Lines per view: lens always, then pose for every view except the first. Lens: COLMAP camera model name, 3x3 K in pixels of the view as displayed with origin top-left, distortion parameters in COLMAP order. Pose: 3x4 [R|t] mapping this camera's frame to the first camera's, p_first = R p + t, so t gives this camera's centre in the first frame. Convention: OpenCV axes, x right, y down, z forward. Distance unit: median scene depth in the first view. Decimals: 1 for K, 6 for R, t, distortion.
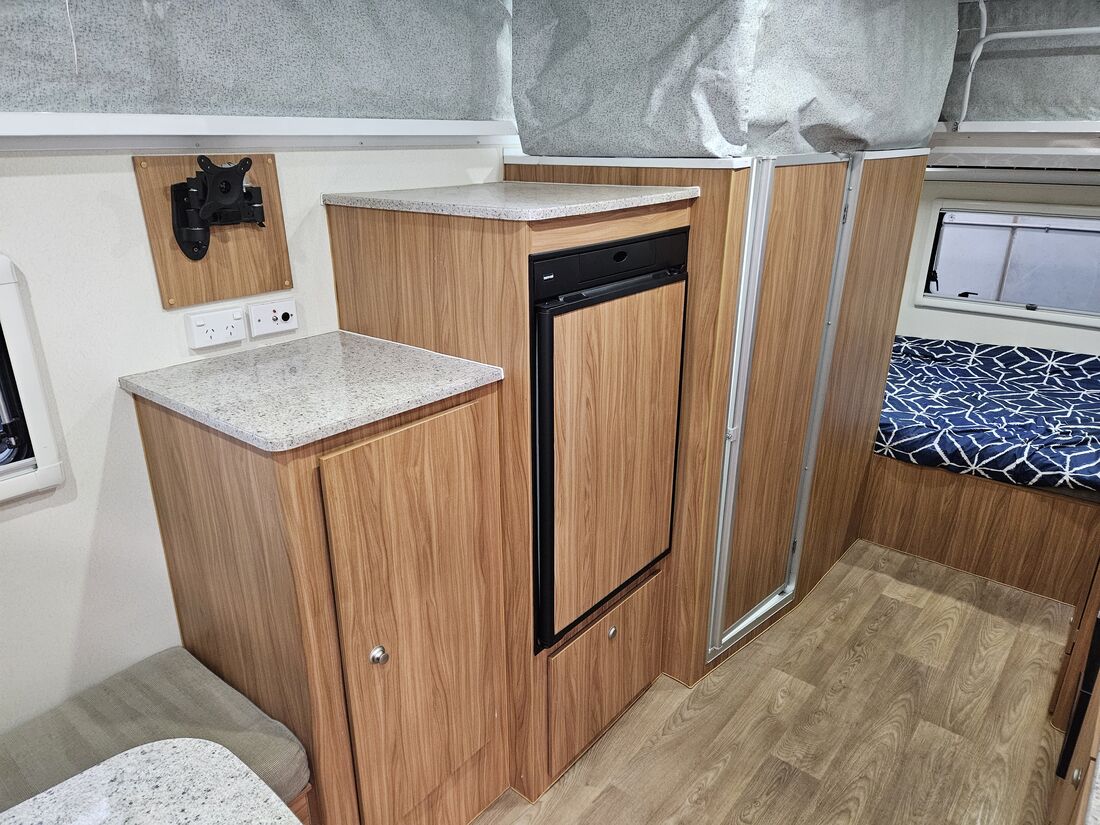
lens RADIAL K [[737.4, 0, 541.5], [0, 737.4, 423.4], [0, 0, 1]] dist [0.065674, -0.059950]
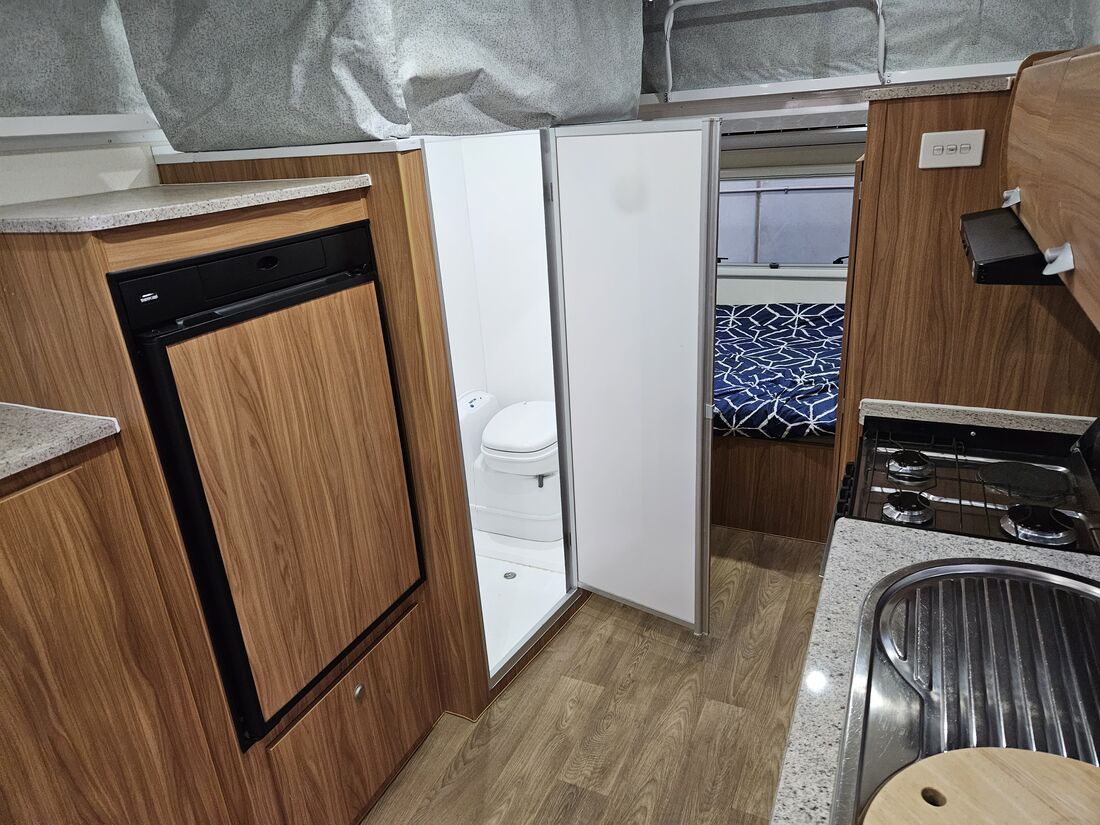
lens RADIAL K [[732.5, 0, 550.7], [0, 732.5, 408.0], [0, 0, 1]] dist [0.067382, -0.059902]
pose [[0.966073, -0.147685, 0.211880, 0.173390], [0.150148, 0.988653, 0.004507, -0.015146], [-0.210141, 0.027460, 0.977285, 0.096923]]
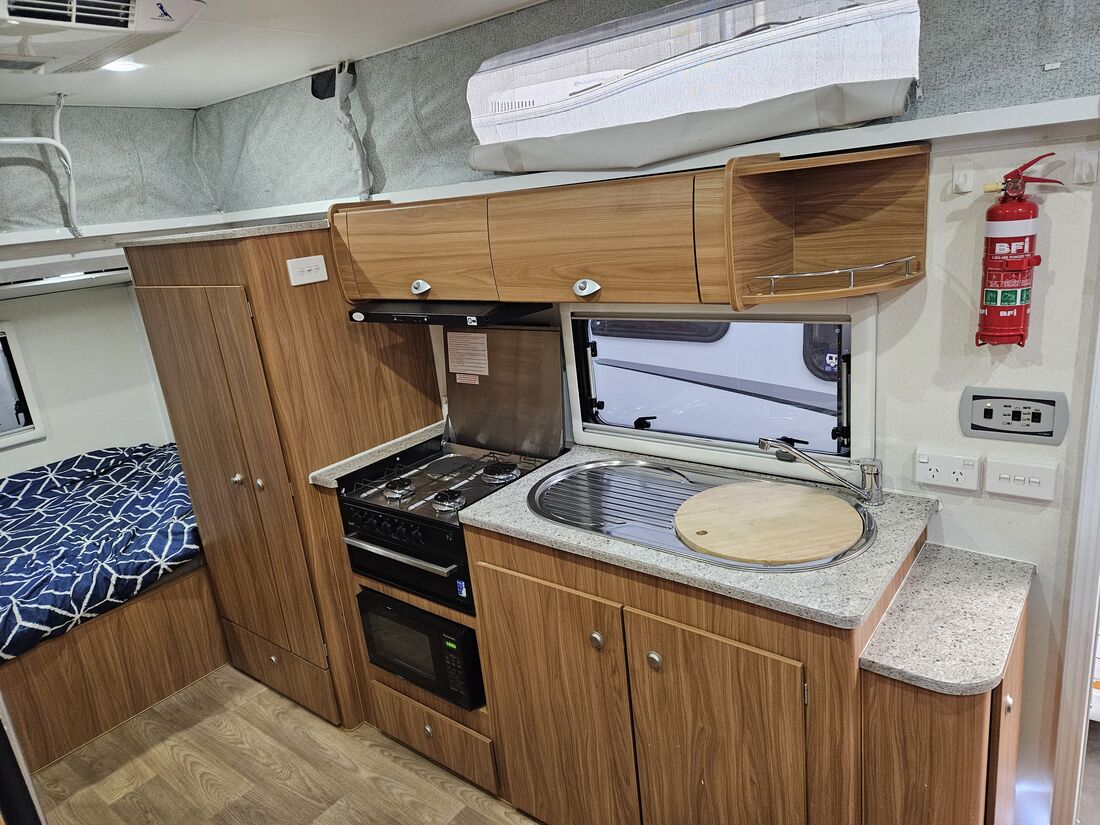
lens RADIAL K [[732.5, 0, 550.7], [0, 732.5, 408.0], [0, 0, 1]] dist [0.067382, -0.059902]
pose [[-0.031152, -0.271725, 0.961871, -0.270984], [0.453742, 0.853618, 0.255839, -0.159940], [-0.890588, 0.444411, 0.096701, 0.441029]]
